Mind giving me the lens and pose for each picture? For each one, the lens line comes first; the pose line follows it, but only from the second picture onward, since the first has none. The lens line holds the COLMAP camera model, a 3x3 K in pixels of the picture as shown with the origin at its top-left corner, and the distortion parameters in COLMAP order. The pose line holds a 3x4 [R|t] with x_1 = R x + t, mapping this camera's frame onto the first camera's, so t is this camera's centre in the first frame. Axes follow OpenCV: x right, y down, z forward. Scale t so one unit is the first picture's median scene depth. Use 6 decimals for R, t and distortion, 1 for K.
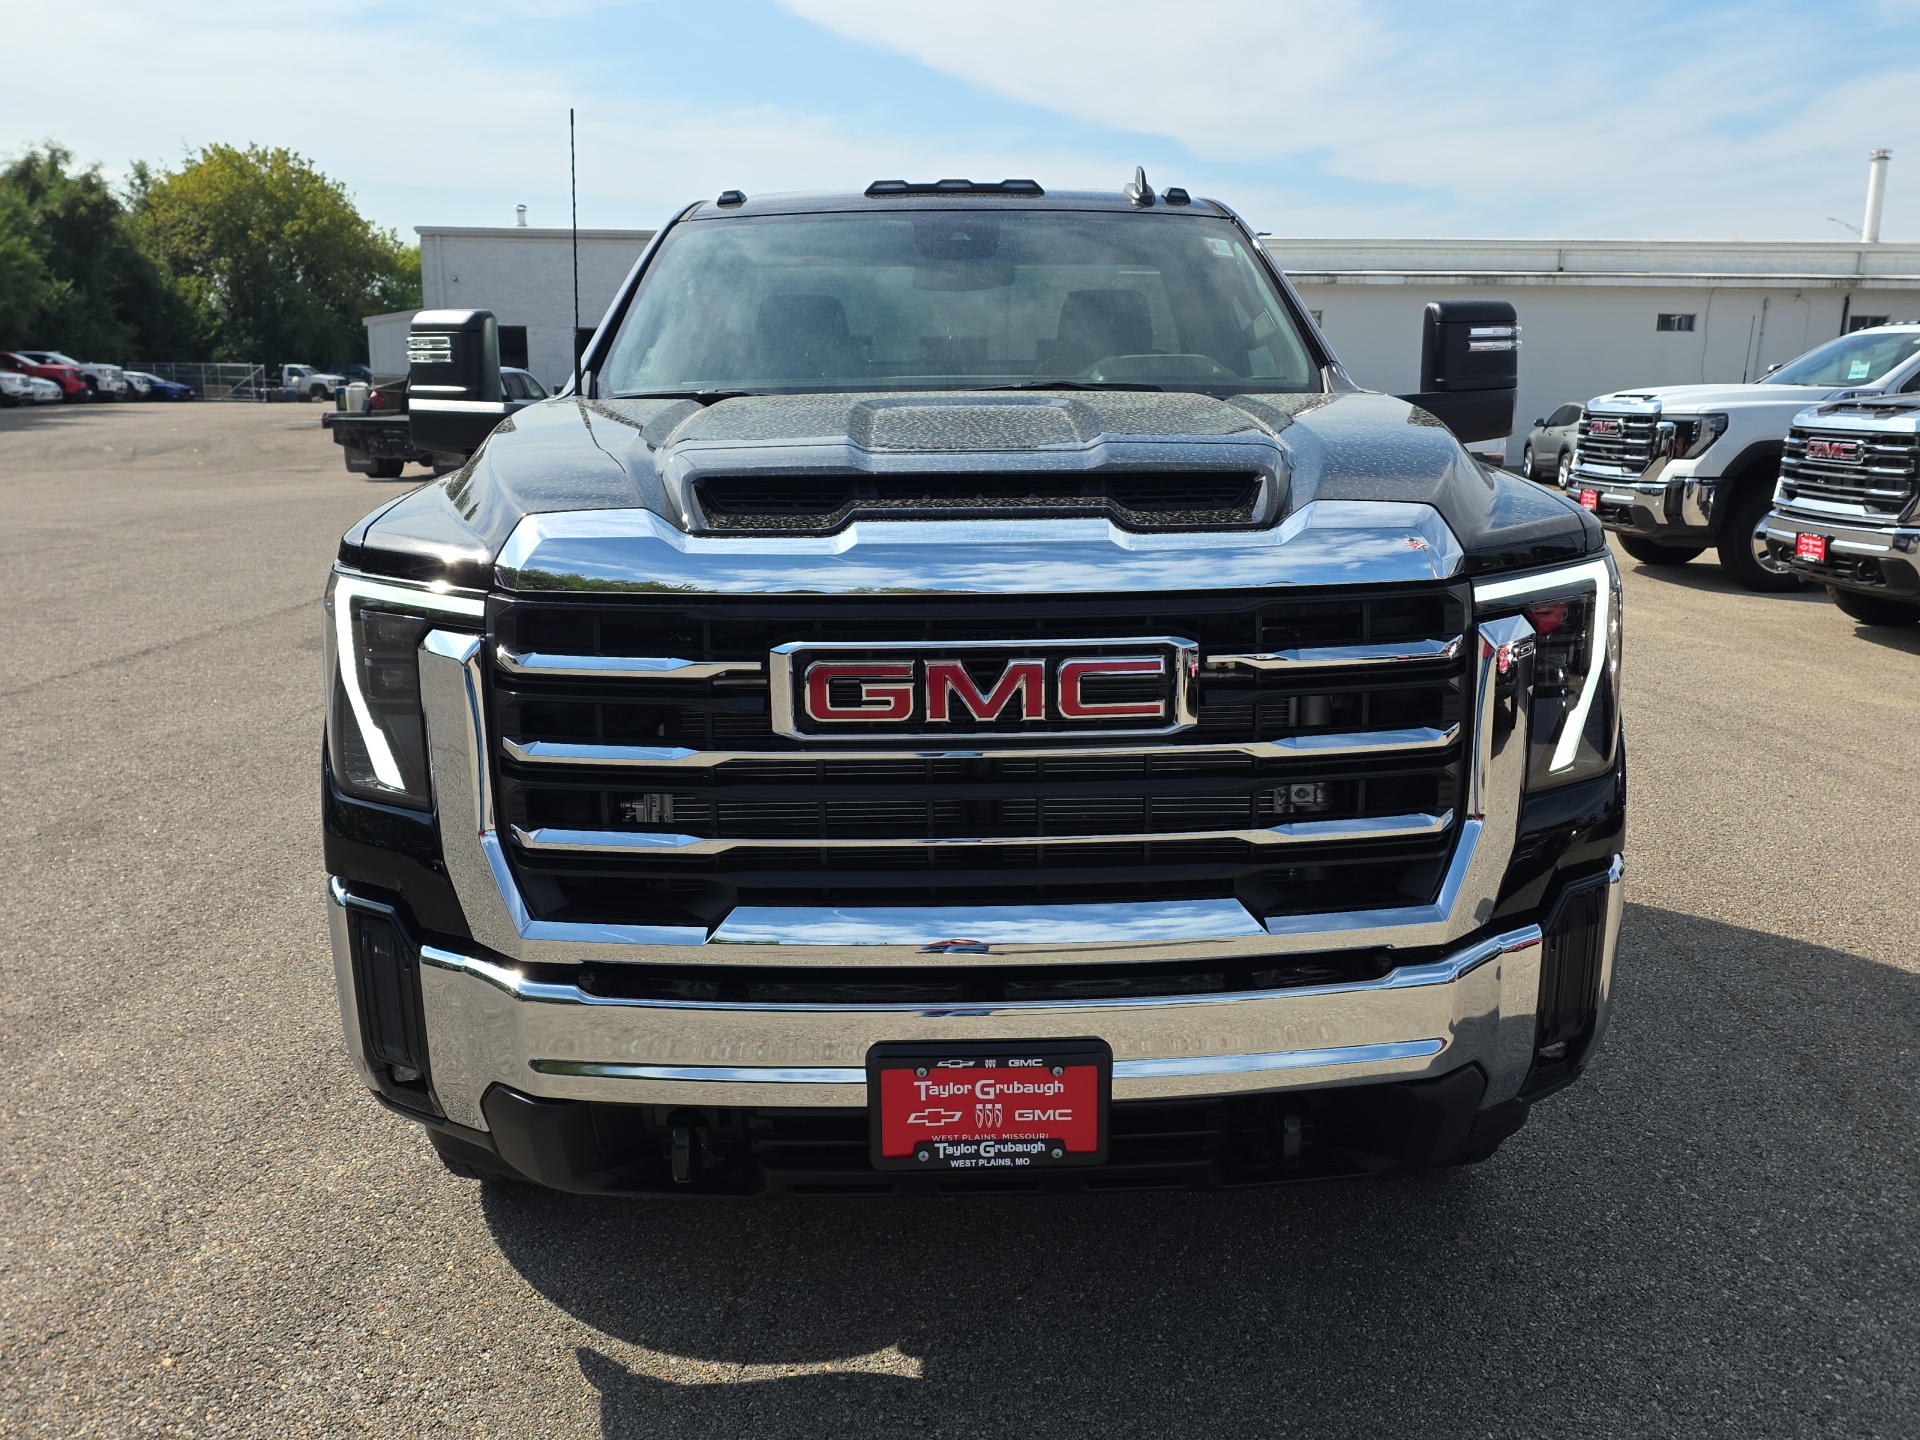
lens RADIAL K [[1580.4, 0, 960.0], [0, 1580.4, 720.0], [0, 0, 1]] dist [0.118185, -0.151859]
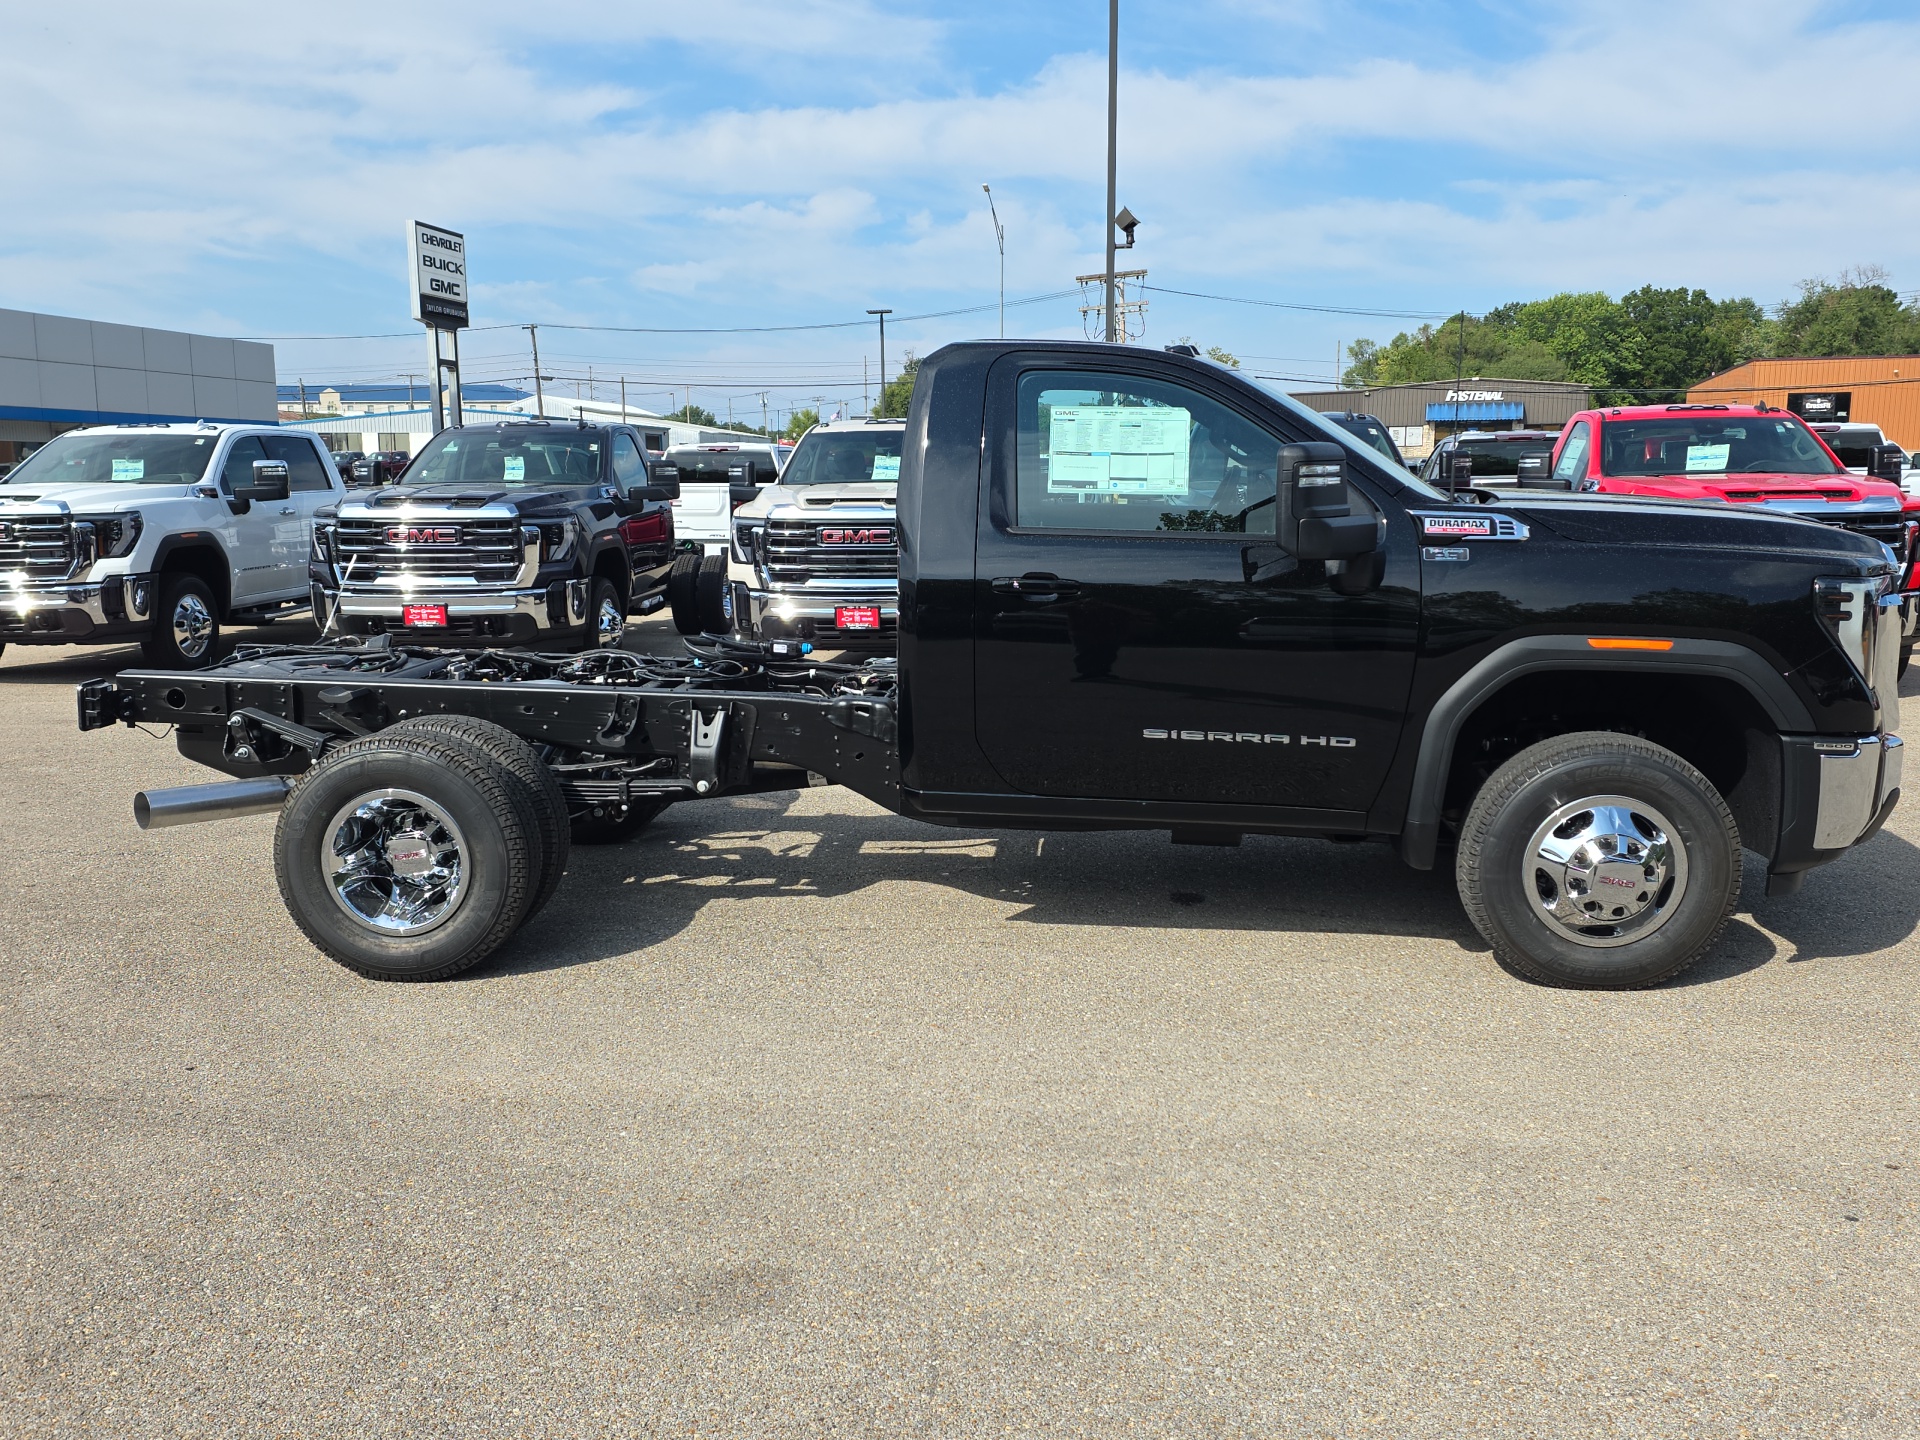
lens RADIAL K [[1571.9, 0, 970.9], [0, 1571.9, 715.3], [0, 0, 1]] dist [0.145299, -0.185845]
pose [[0.098096, -0.166973, 0.981069, -2.220911], [0.220082, 0.965055, 0.142242, -0.409876], [-0.970536, 0.201963, 0.131416, 1.636162]]
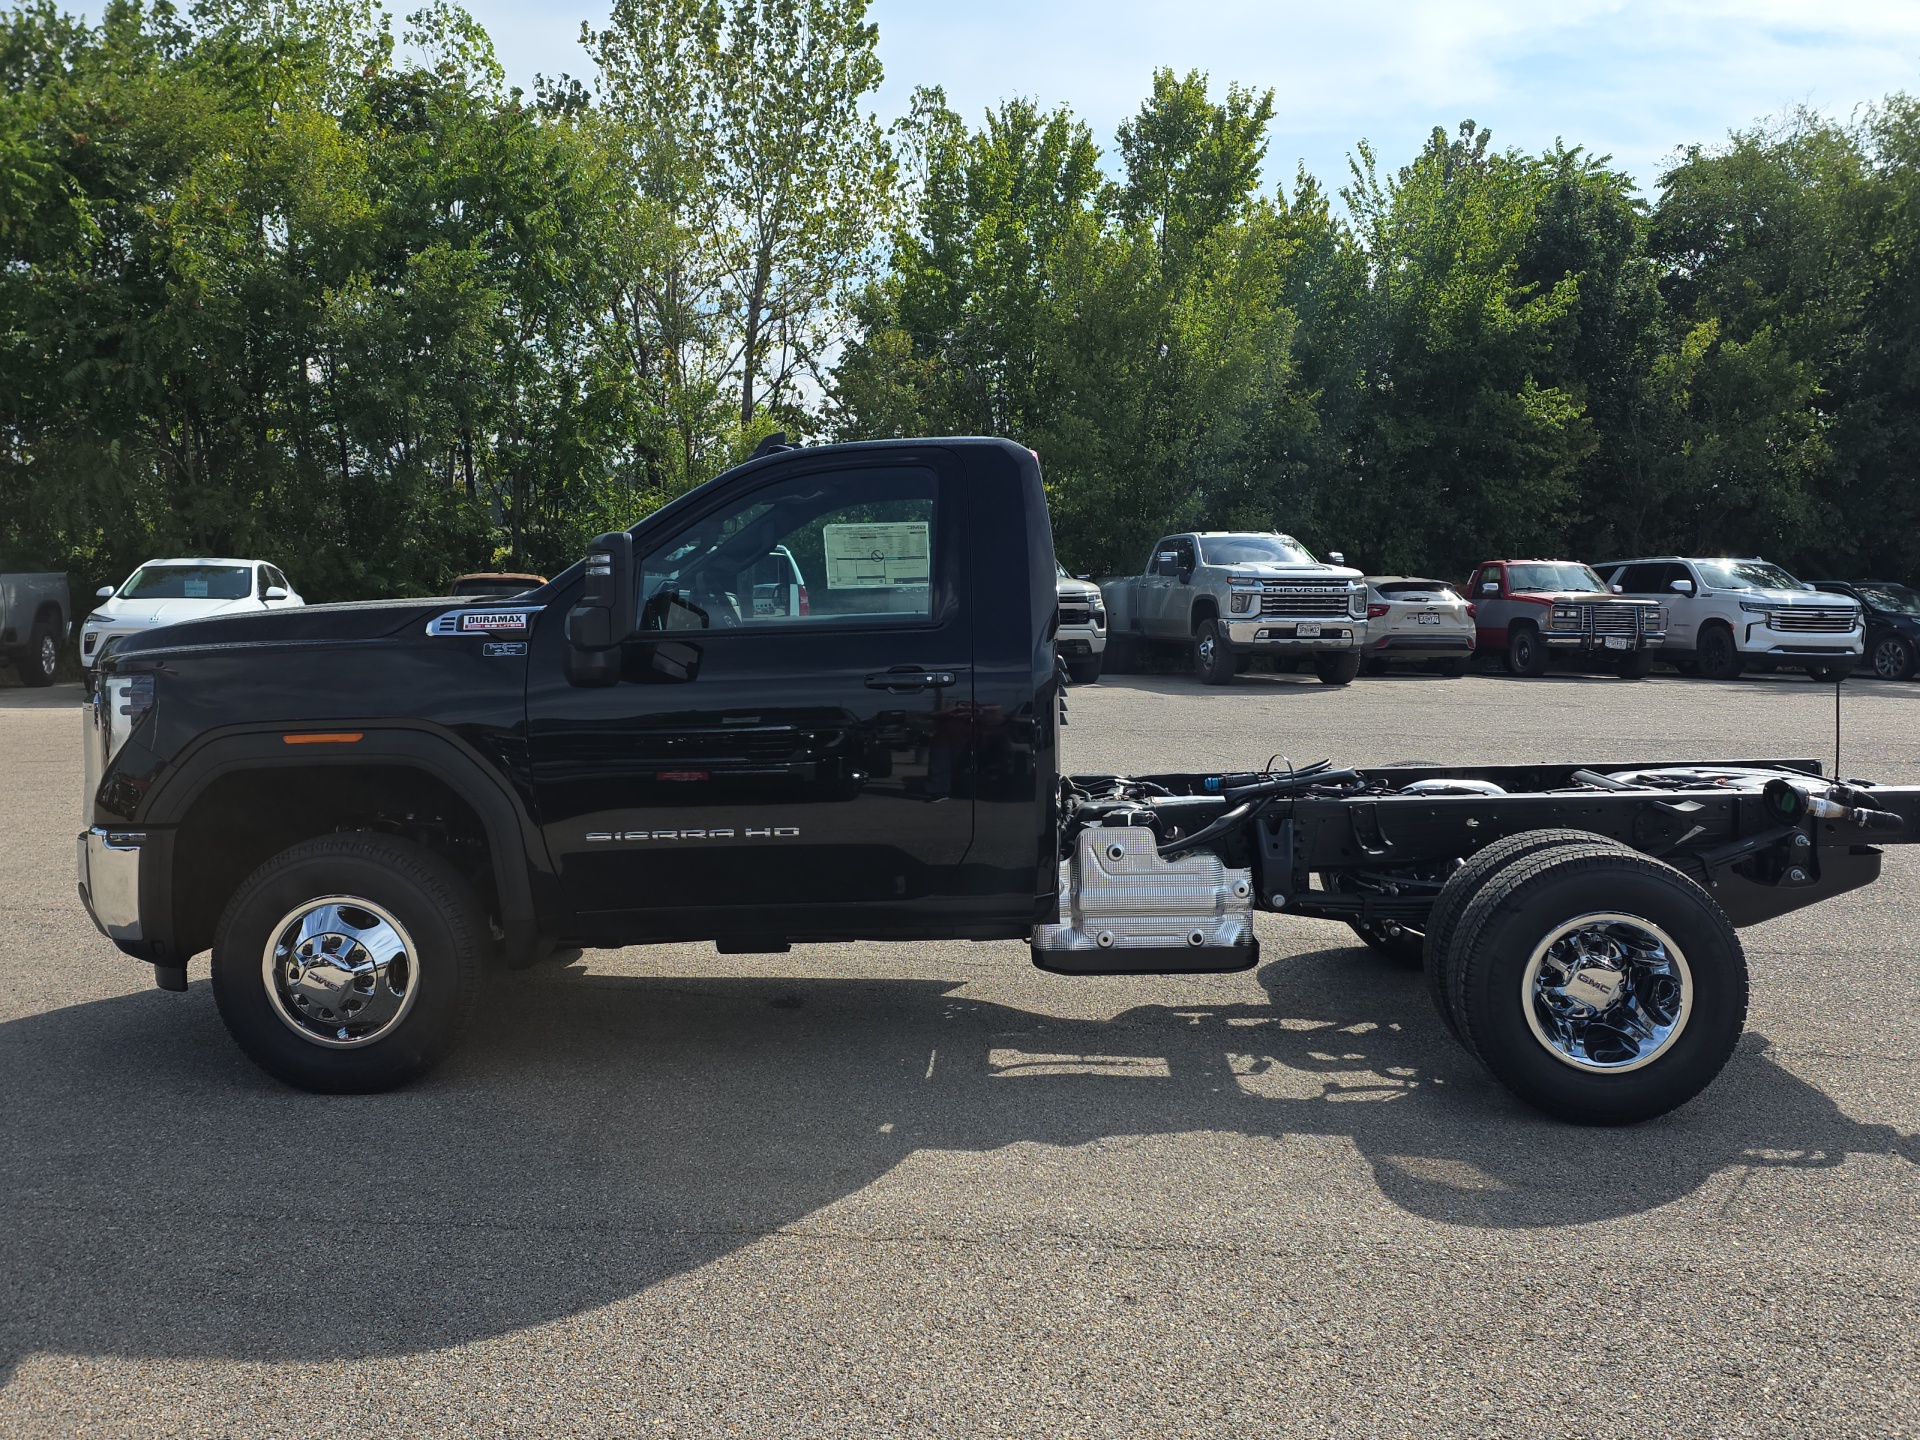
lens RADIAL K [[1560.4, 0, 955.4], [0, 1560.4, 717.0], [0, 0, 1]] dist [0.148149, -0.198739]
pose [[-0.057533, 0.094289, -0.993881, 2.121916], [-0.214433, 0.971128, 0.104544, -0.443160], [0.975043, 0.219136, -0.035653, 1.906392]]
